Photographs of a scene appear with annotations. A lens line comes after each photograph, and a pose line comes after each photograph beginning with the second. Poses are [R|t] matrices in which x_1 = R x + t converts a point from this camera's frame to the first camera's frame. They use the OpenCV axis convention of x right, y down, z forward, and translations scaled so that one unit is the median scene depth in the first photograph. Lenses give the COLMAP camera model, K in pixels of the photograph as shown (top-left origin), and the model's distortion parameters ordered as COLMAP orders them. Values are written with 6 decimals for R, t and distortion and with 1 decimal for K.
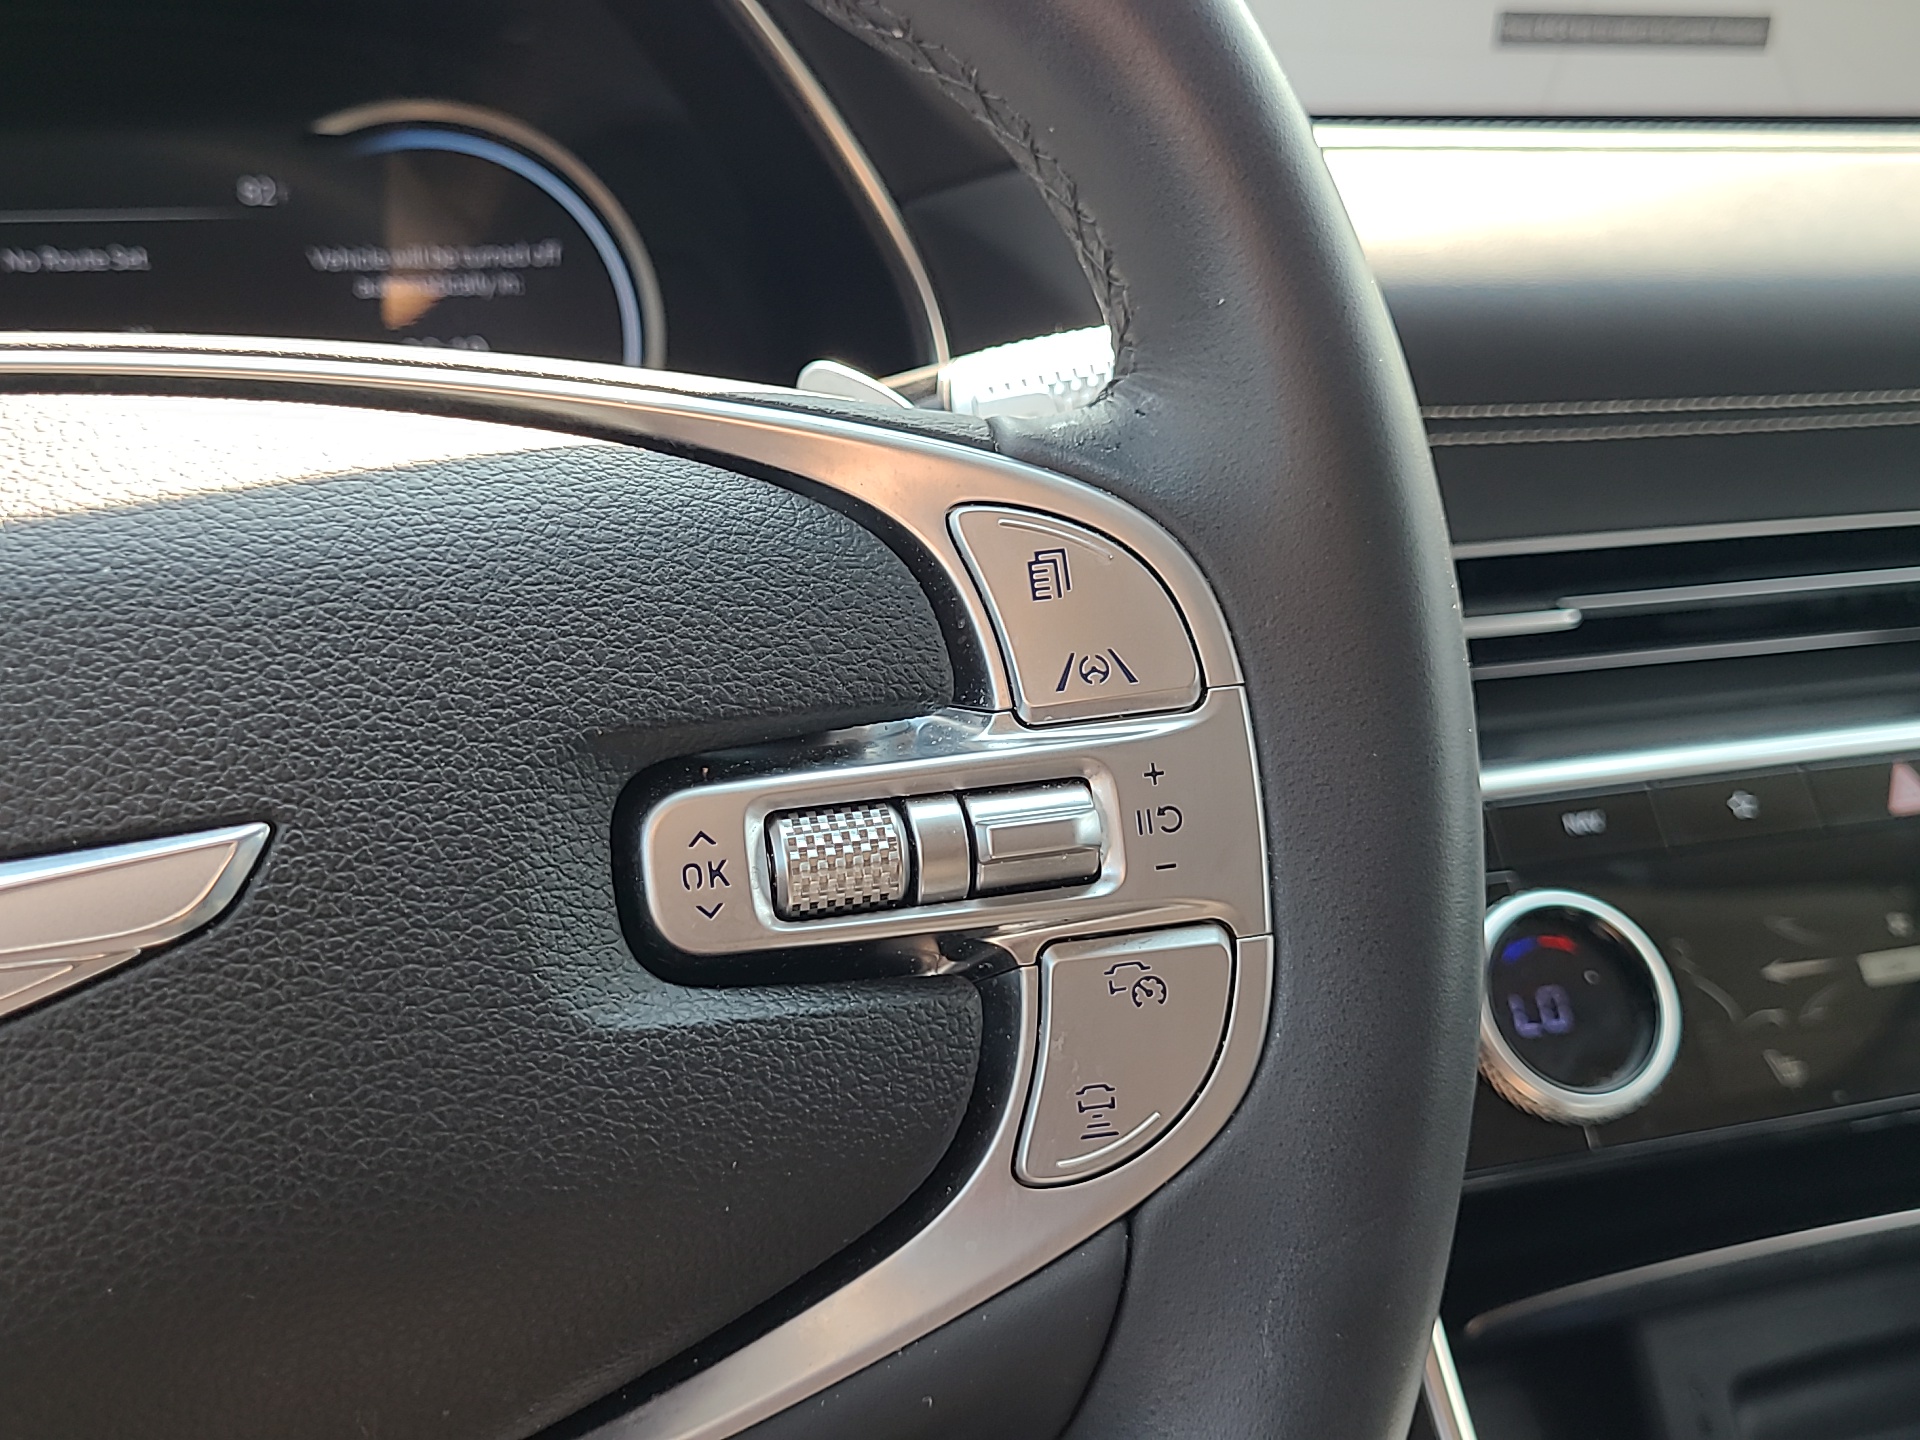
lens RADIAL K [[2082.2, 0, 950.7], [0, 2082.2, 719.0], [0, 0, 1]] dist [-0.006034, -0.004861]
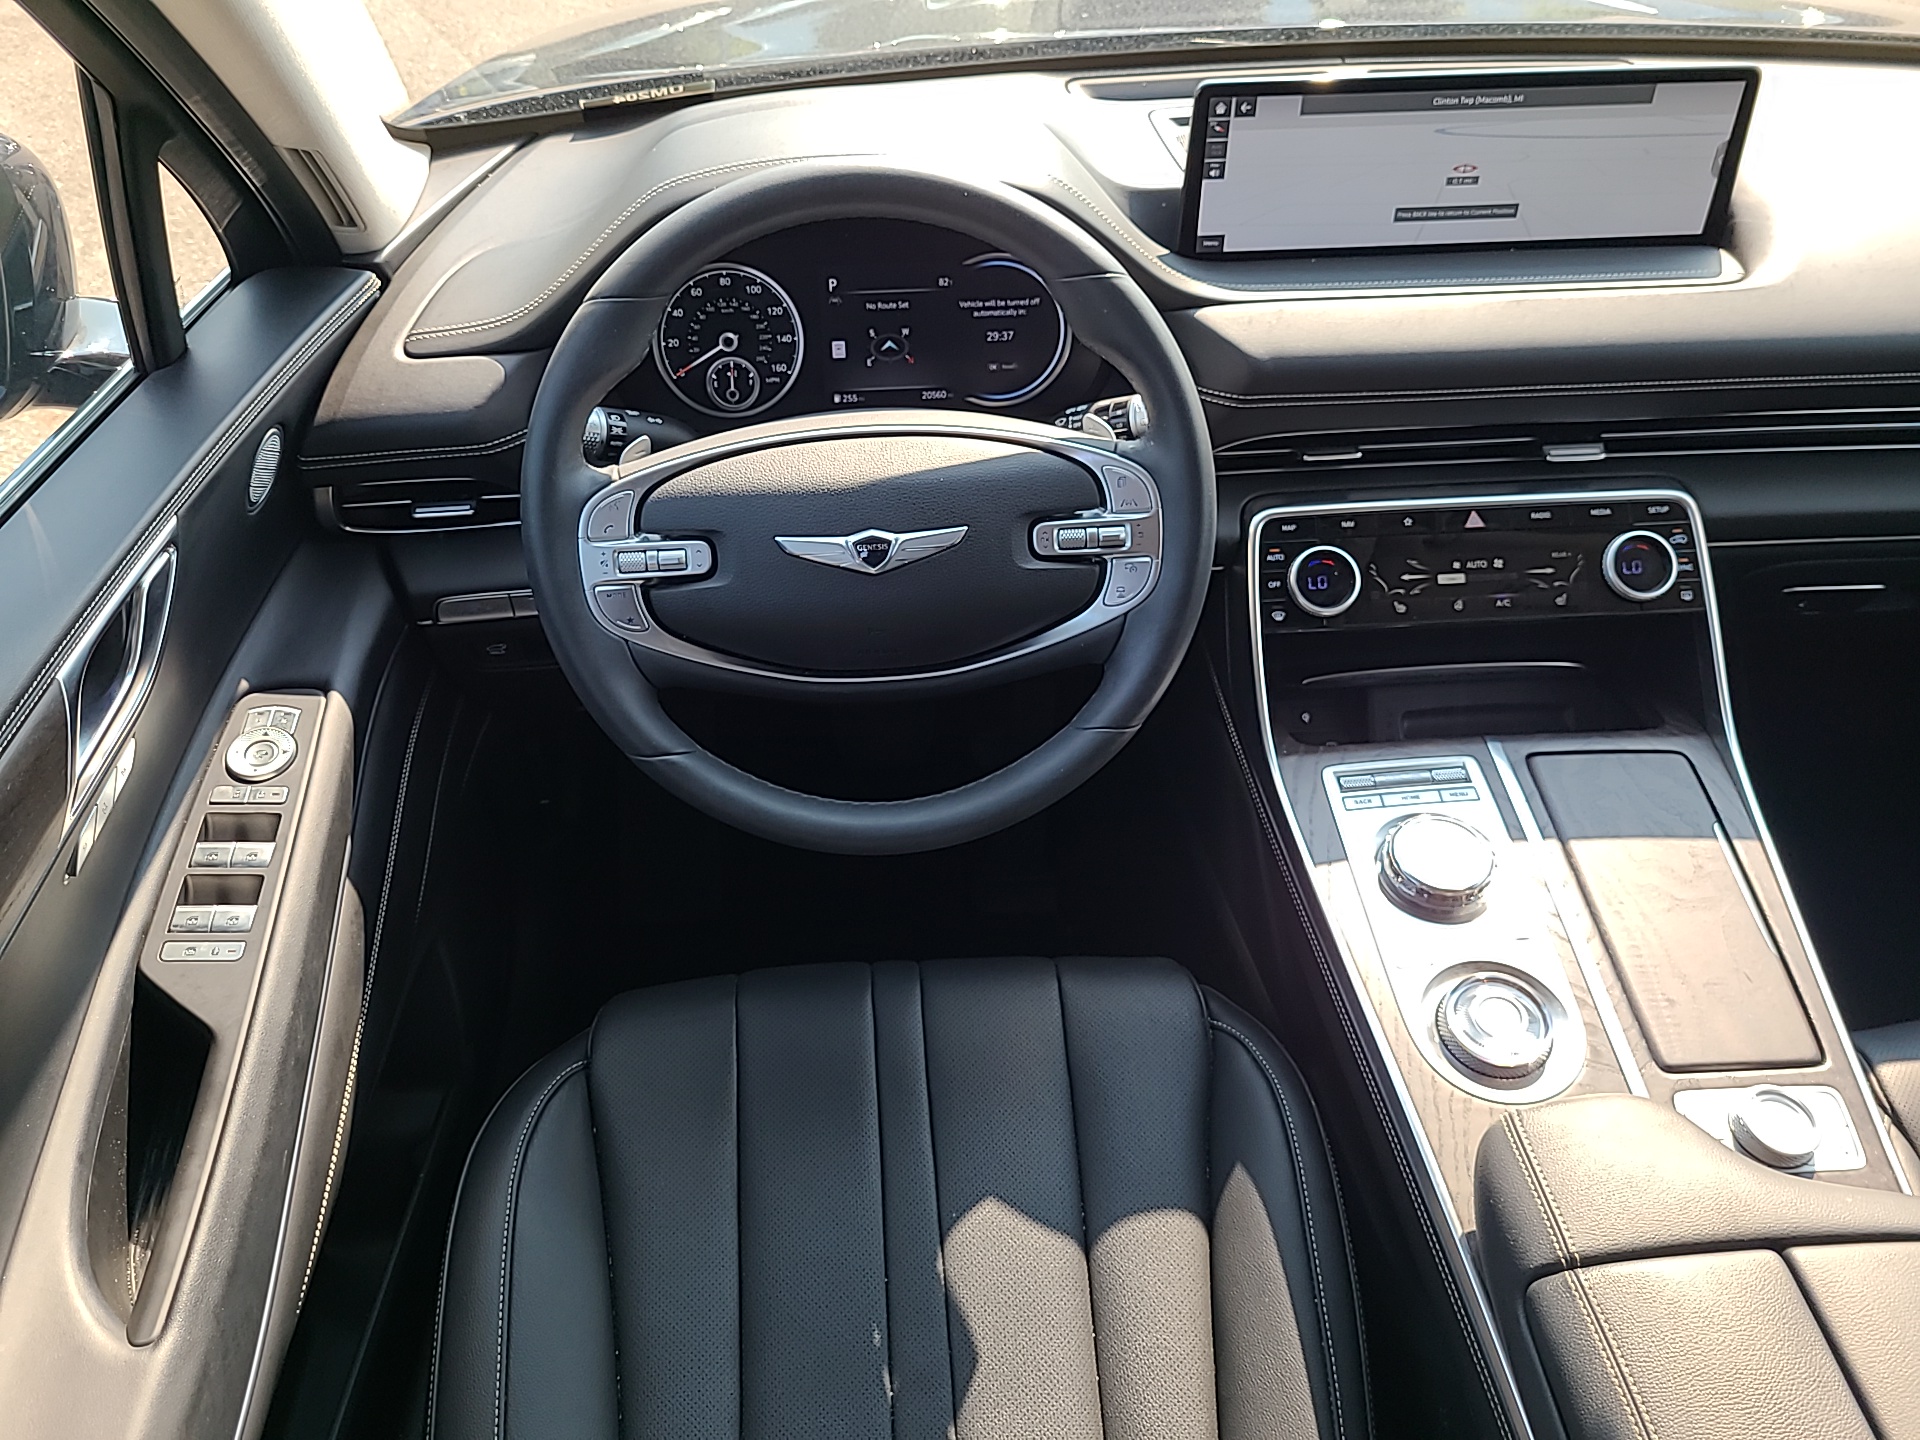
lens RADIAL K [[1456.1, 0, 950.4], [0, 1456.1, 724.4], [0, 0, 1]] dist [0.004227, 0.000721]
pose [[0.966155, 0.112440, -0.232165, 0.509441], [-0.047195, 0.961860, 0.269440, -0.418676], [0.253607, -0.249364, 0.934613, -2.389697]]
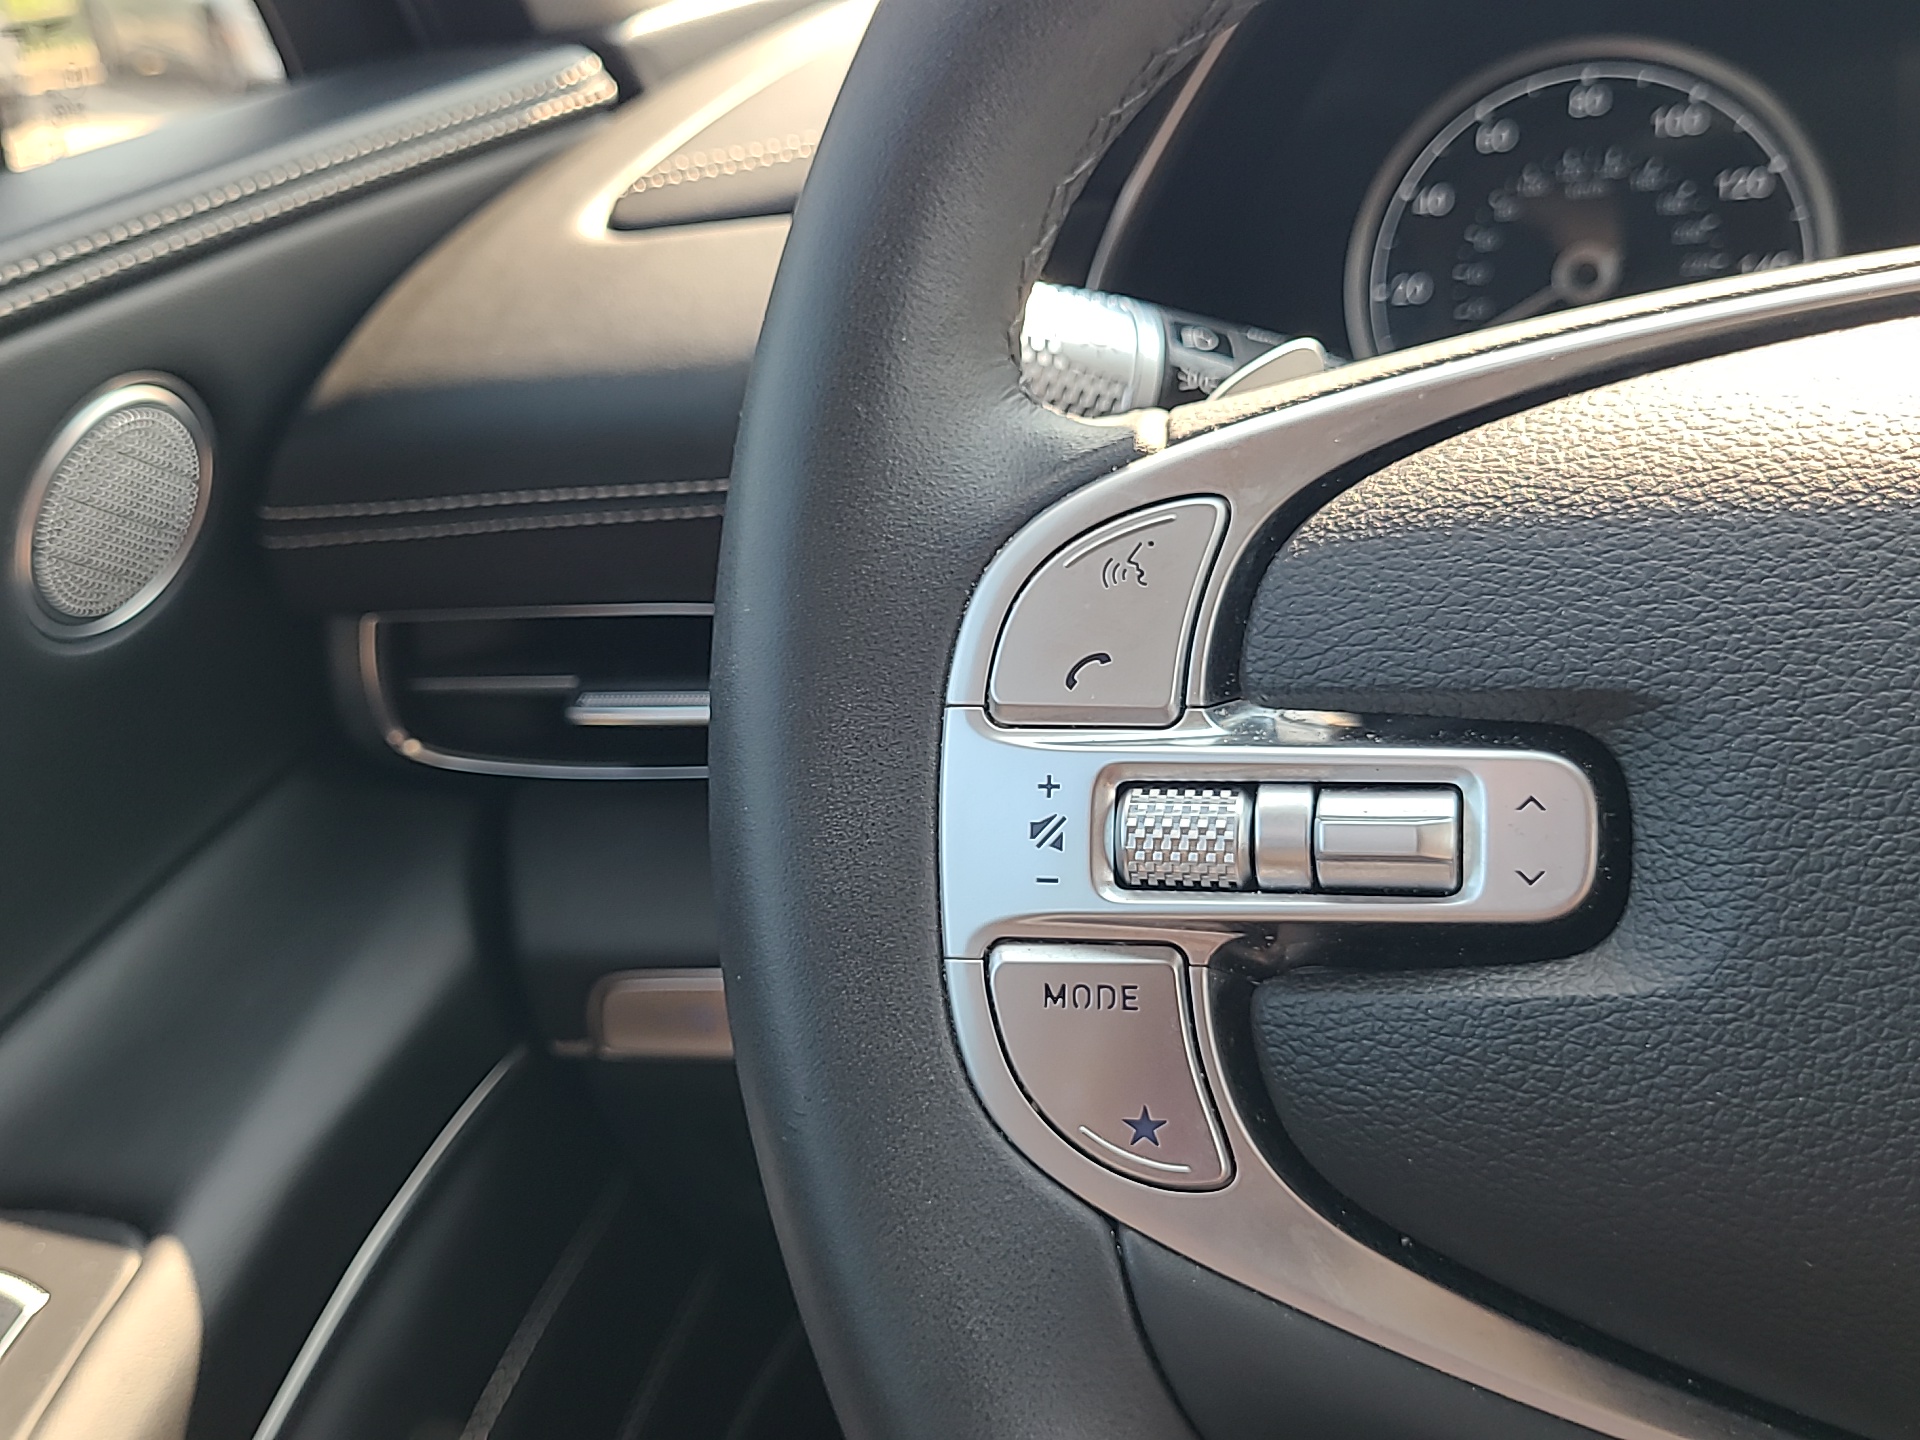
lens RADIAL K [[2082.2, 0, 950.7], [0, 2082.2, 719.0], [0, 0, 1]] dist [-0.006034, -0.004861]
pose [[0.806716, 0.092202, -0.583702, -0.562815], [-0.082578, 0.995650, 0.043146, 0.079406], [0.585142, 0.013395, 0.810821, -0.164671]]
